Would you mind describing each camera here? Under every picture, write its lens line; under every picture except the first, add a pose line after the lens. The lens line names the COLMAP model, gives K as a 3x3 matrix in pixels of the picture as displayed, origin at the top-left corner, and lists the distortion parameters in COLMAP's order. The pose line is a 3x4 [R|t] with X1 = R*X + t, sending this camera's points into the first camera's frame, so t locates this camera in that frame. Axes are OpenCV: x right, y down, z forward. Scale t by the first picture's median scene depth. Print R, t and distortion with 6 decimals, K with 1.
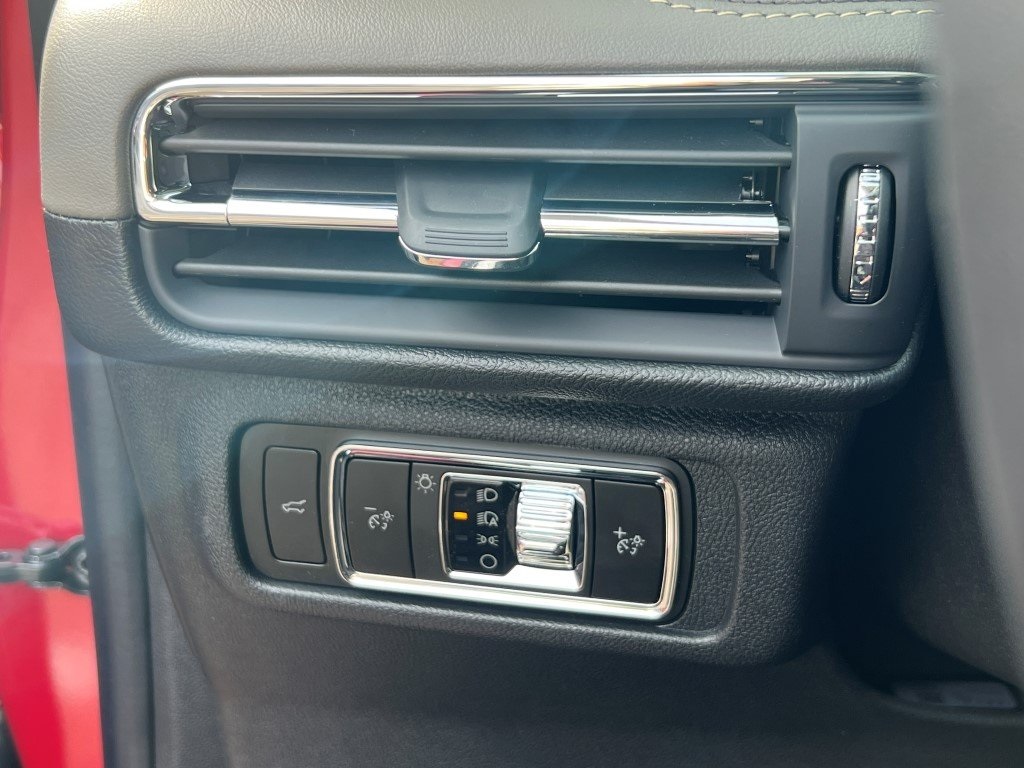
lens RADIAL K [[1307.8, 0, 513.8], [0, 1307.8, 386.1], [0, 0, 1]] dist [0.078919, 0.000000]
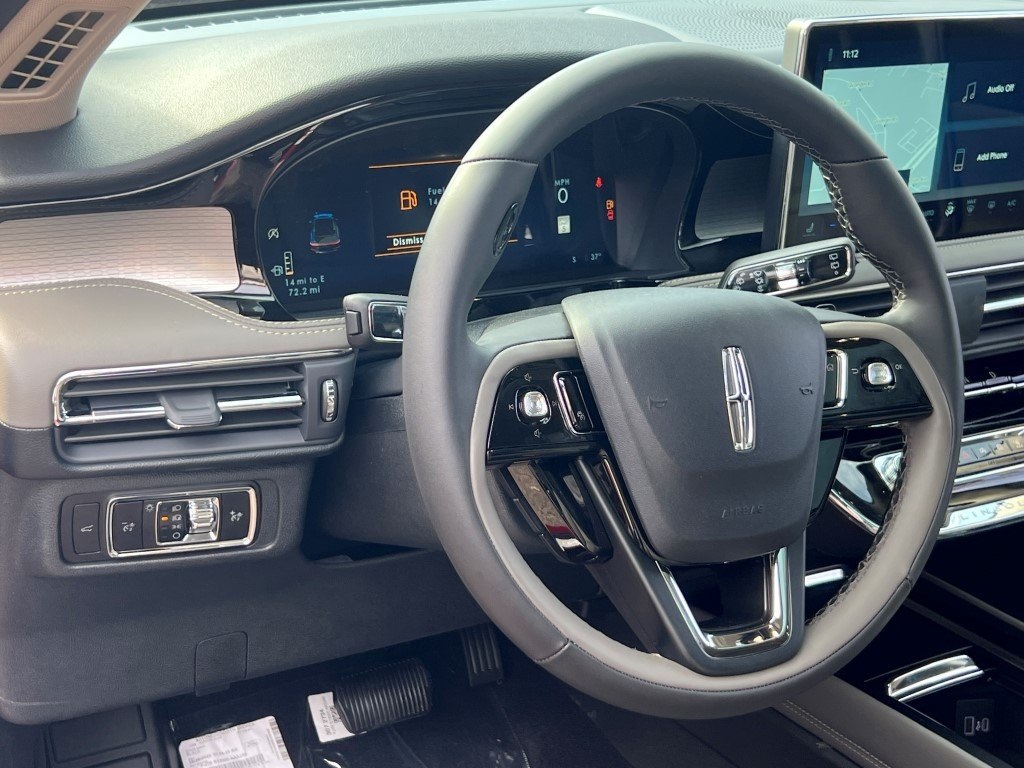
lens RADIAL K [[1495.0, 0, 511.9], [0, 1495.0, 386.4], [0, 0, 1]] dist [0.058471, 0.000000]
pose [[0.819290, -0.139845, 0.556065, -1.121428], [0.109556, 0.990114, 0.087586, -0.345632], [-0.562816, -0.010838, 0.826511, -1.801540]]
